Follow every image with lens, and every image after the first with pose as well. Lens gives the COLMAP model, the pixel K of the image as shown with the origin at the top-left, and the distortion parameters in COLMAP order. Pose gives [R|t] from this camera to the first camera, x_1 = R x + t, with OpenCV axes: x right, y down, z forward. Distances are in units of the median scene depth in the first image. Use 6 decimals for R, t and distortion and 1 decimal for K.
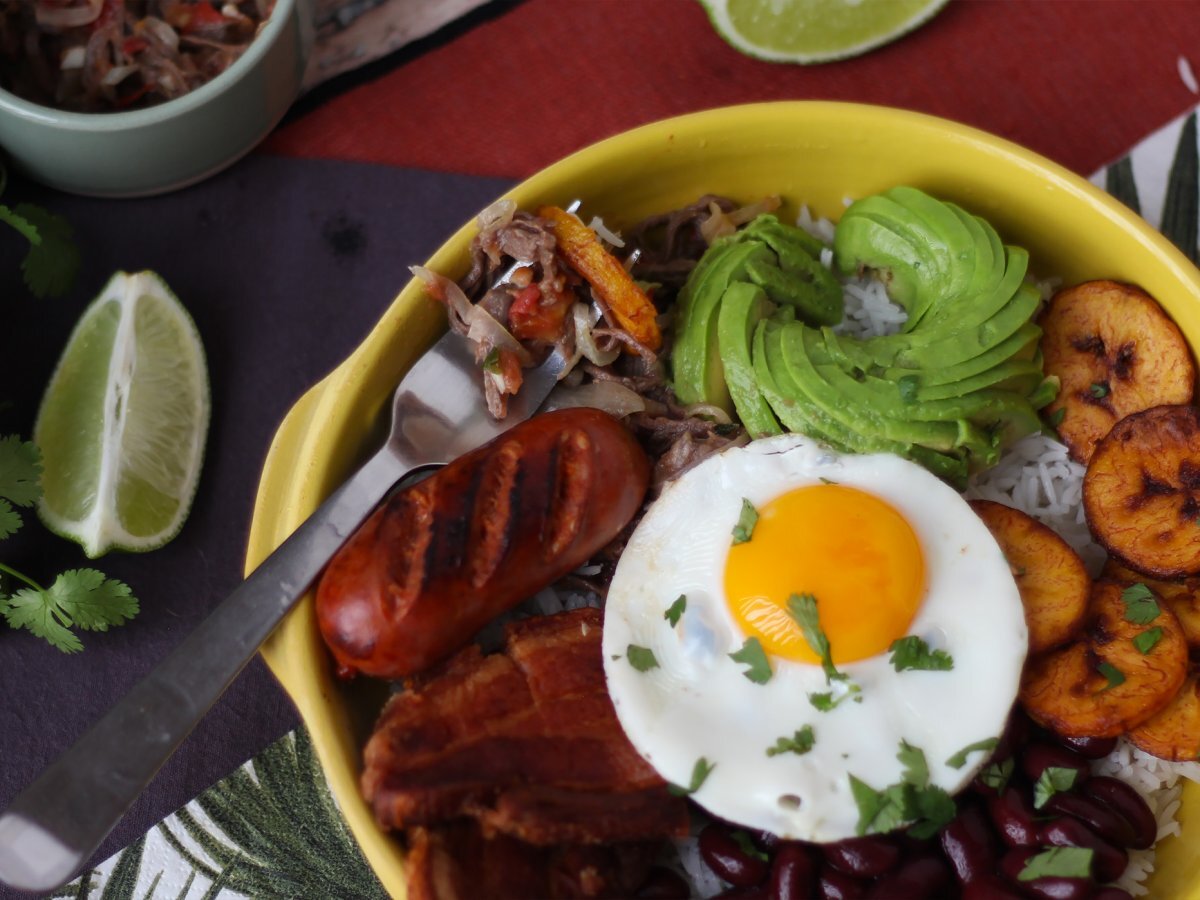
lens RADIAL K [[3893.8, 0, 600.0], [0, 3893.8, 450.0], [0, 0, 1]] dist [-0.156240, -0.524761]
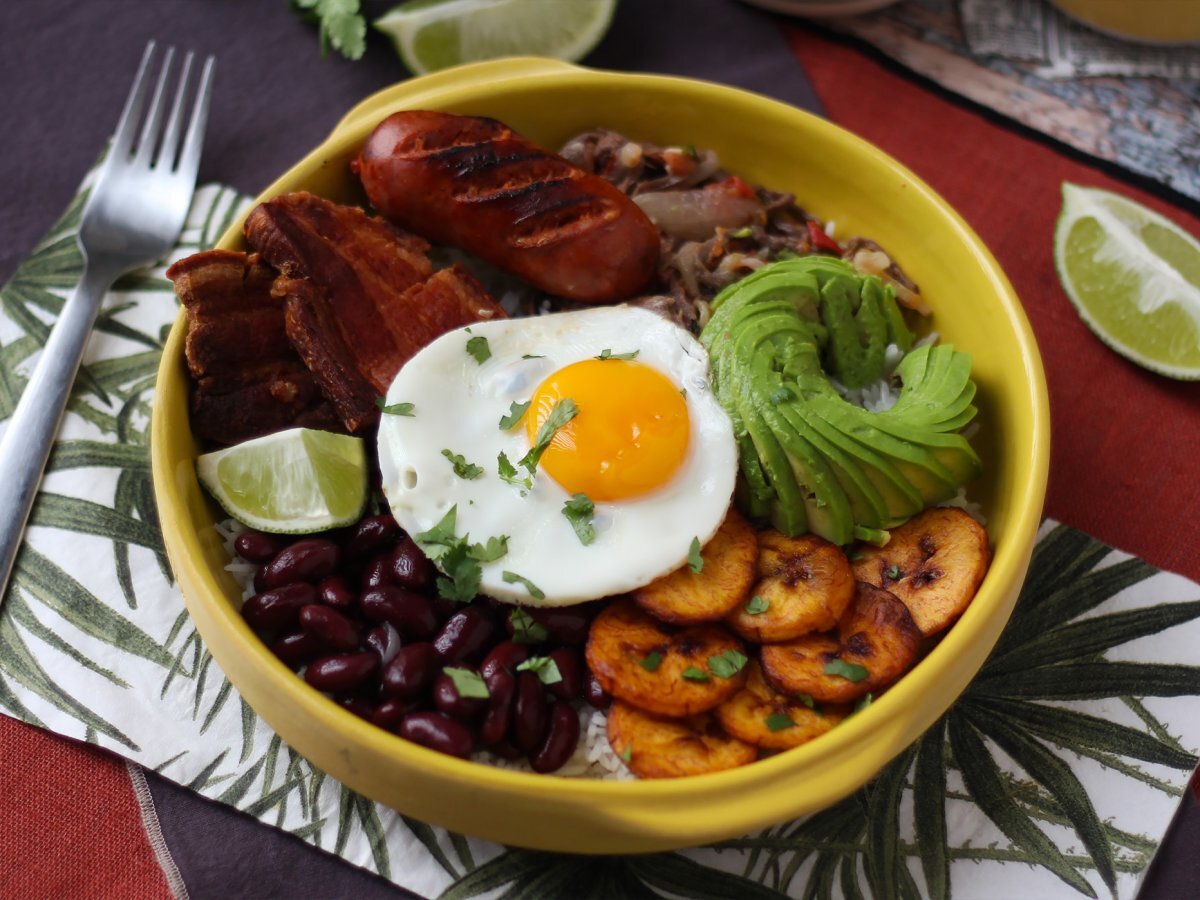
lens RADIAL K [[3893.8, 0, 600.0], [0, 3893.8, 450.0], [0, 0, 1]] dist [-0.156240, -0.524761]
pose [[0.461780, 0.739988, -0.489057, 0.622297], [-0.834733, 0.549010, 0.042526, -0.010967], [0.299966, 0.388594, 0.871215, -0.005099]]
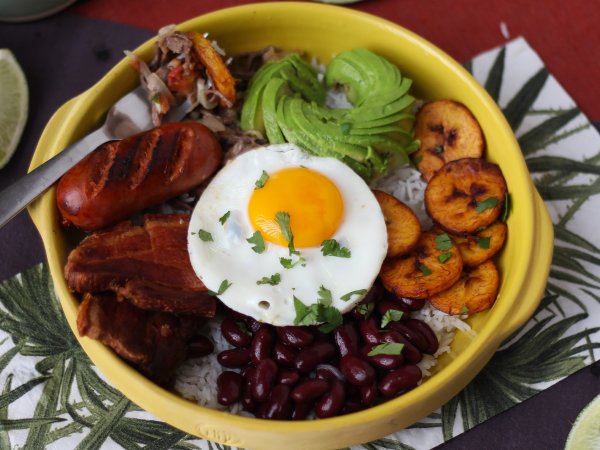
lens RADIAL K [[1946.9, 0, 300.0], [0, 1946.9, 225.0], [0, 0, 1]] dist [-0.156240, -0.524761]
pose [[0.992443, 0.121198, -0.019181, 0.080823], [-0.122644, 0.984731, -0.123542, 0.170871], [0.003915, 0.124961, 0.992154, -0.052730]]
